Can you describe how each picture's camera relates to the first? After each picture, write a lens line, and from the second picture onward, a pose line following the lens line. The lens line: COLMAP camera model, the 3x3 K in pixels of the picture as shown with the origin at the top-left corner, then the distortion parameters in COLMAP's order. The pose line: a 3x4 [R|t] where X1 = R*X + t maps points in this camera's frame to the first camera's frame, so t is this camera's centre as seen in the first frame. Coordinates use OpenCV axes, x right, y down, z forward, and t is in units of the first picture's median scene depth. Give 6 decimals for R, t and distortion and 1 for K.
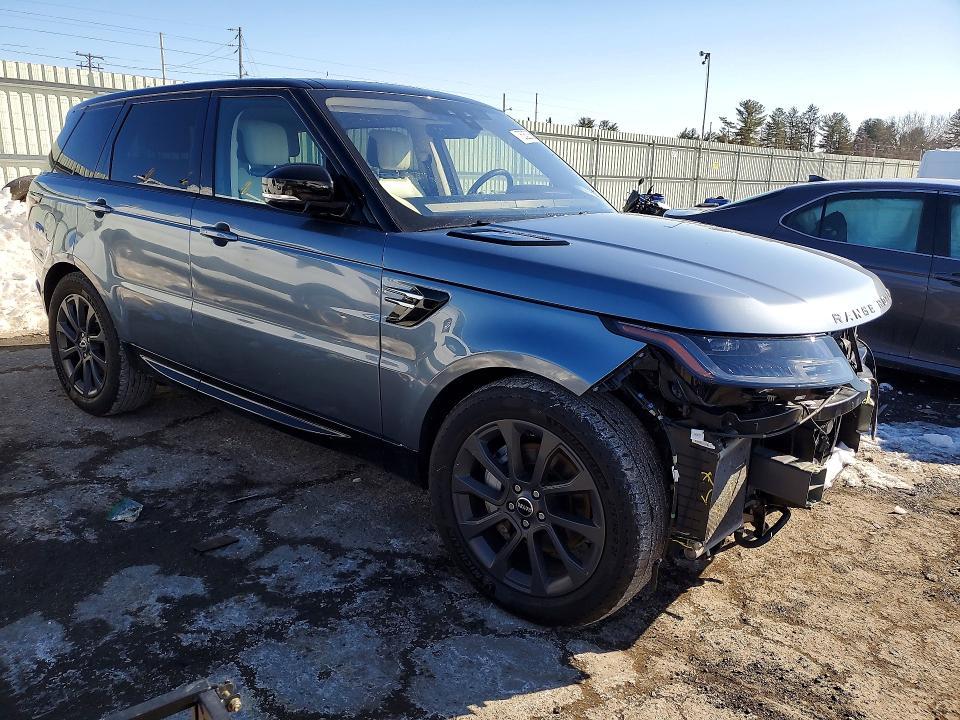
lens RADIAL K [[759.9, 0, 476.7], [0, 759.9, 358.1], [0, 0, 1]] dist [0.013817, 0.002640]
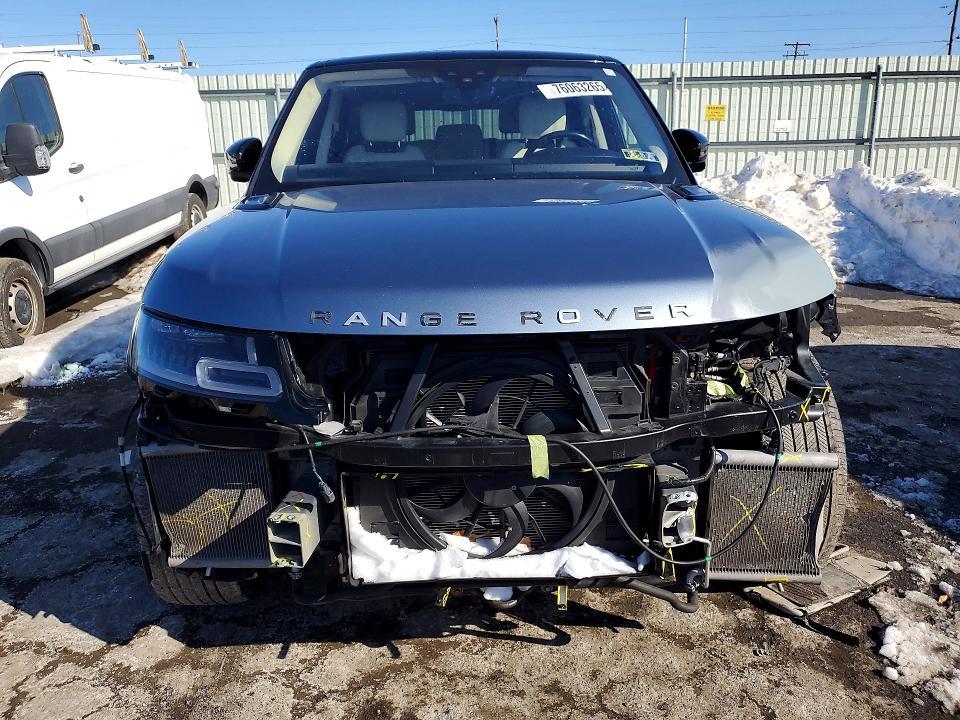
lens RADIAL K [[759.9, 0, 476.2], [0, 759.9, 359.6], [0, 0, 1]] dist [0.013817, 0.002640]
pose [[0.638501, 0.167567, -0.751158, 1.075139], [-0.136004, 0.985216, 0.104174, -0.117937], [0.757509, 0.035645, 0.651851, 0.635528]]
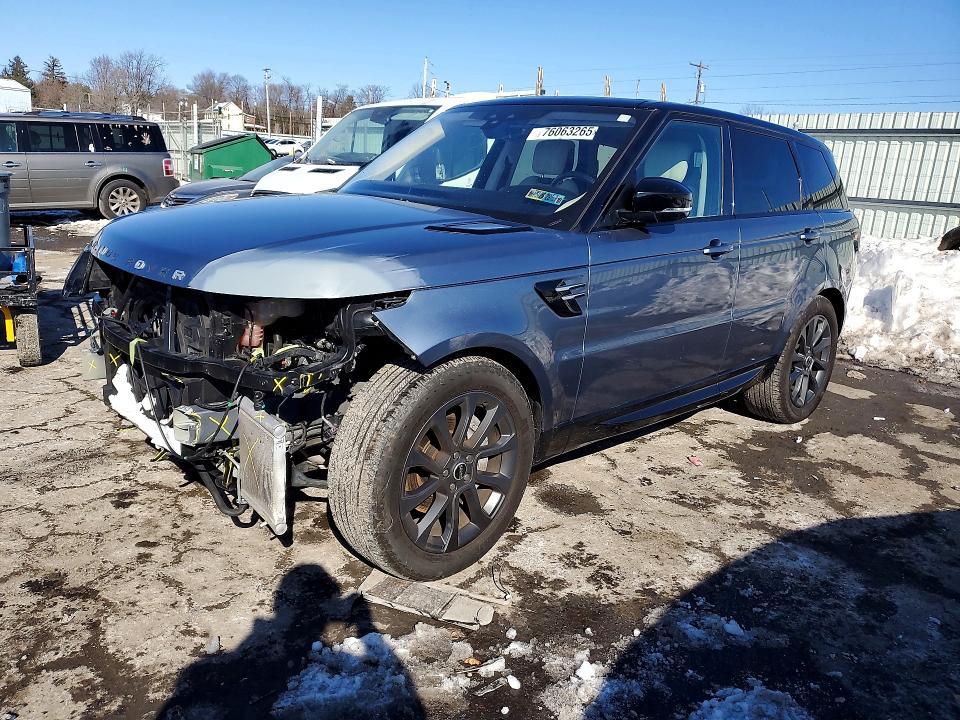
lens RADIAL K [[759.9, 0, 477.6], [0, 759.9, 365.5], [0, 0, 1]] dist [0.013817, 0.002640]
pose [[-0.154033, 0.204977, -0.966571, 1.617046], [-0.297148, 0.923349, 0.243164, -0.368096], [0.942325, 0.324670, -0.081317, 1.740697]]
